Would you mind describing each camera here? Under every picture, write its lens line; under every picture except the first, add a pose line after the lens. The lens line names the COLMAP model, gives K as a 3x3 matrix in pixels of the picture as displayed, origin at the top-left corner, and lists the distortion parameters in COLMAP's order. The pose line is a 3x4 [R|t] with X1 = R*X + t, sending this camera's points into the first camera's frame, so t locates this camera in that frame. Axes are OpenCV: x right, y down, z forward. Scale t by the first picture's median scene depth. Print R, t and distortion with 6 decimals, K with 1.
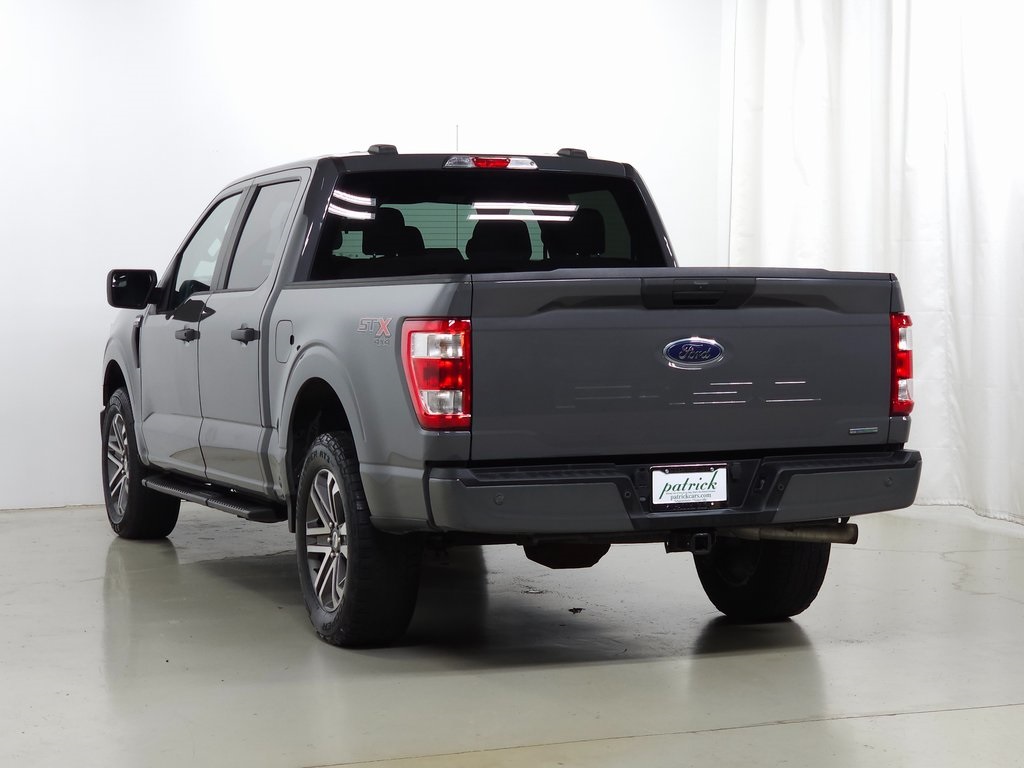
lens RADIAL K [[2074.2, 0, 512.0], [0, 2074.2, 384.0], [0, 0, 1]] dist [-0.661069, 8.517499]
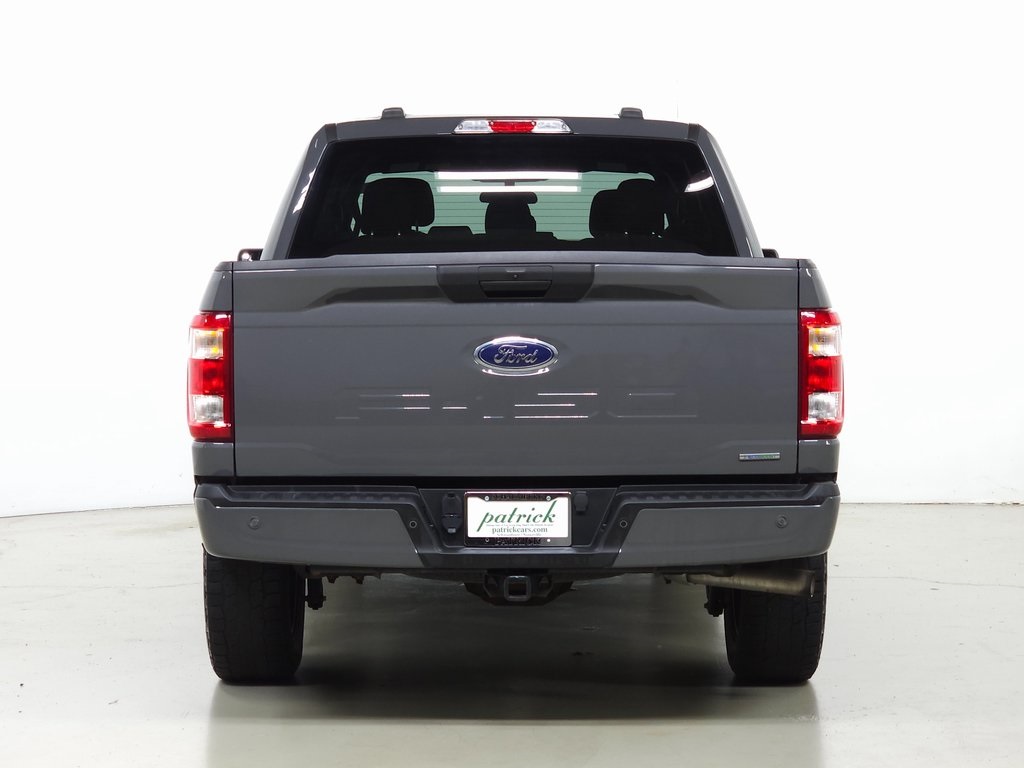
lens RADIAL K [[2308.1, 0, 512.0], [0, 2308.1, 384.0], [0, 0, 1]] dist [-0.844408, 10.127007]
pose [[0.931885, 0.020669, -0.362164, 0.415510], [-0.017768, 0.999778, 0.011340, -0.014109], [0.362318, -0.004132, 0.932045, 0.143784]]
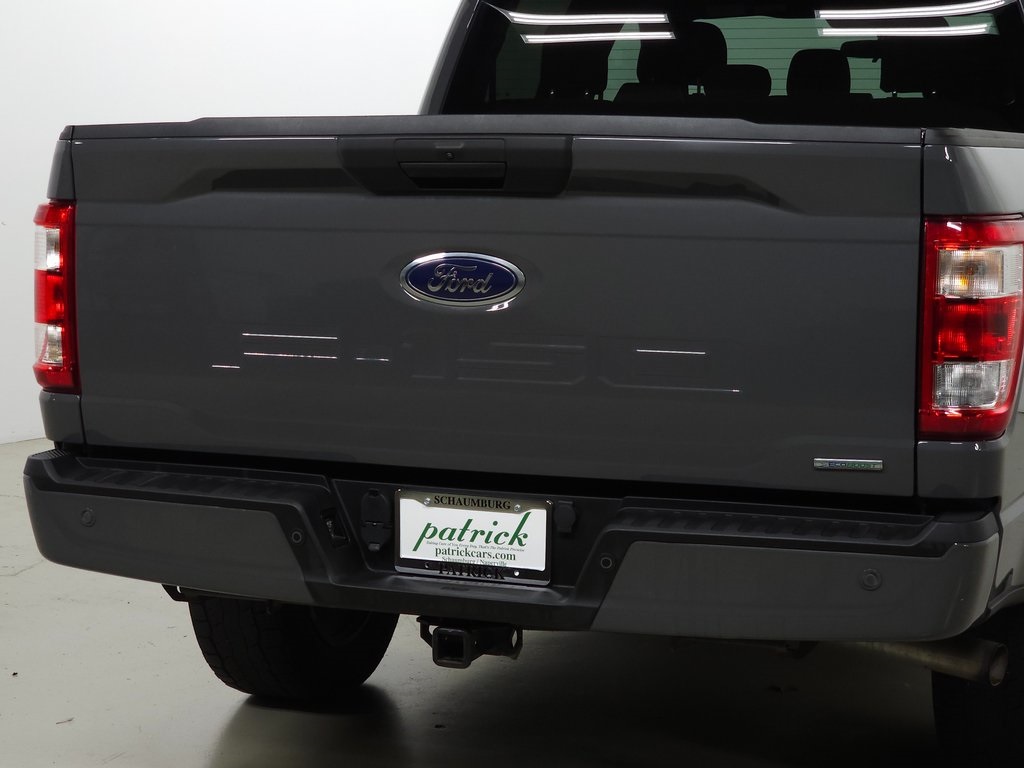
lens RADIAL K [[2074.2, 0, 512.0], [0, 2074.2, 384.0], [0, 0, 1]] dist [-0.661069, 8.517499]
pose [[0.748053, 0.090230, -0.657477, 0.435660], [-0.038345, 0.994935, 0.092915, -0.037667], [0.662530, -0.044294, 0.747724, 0.616059]]
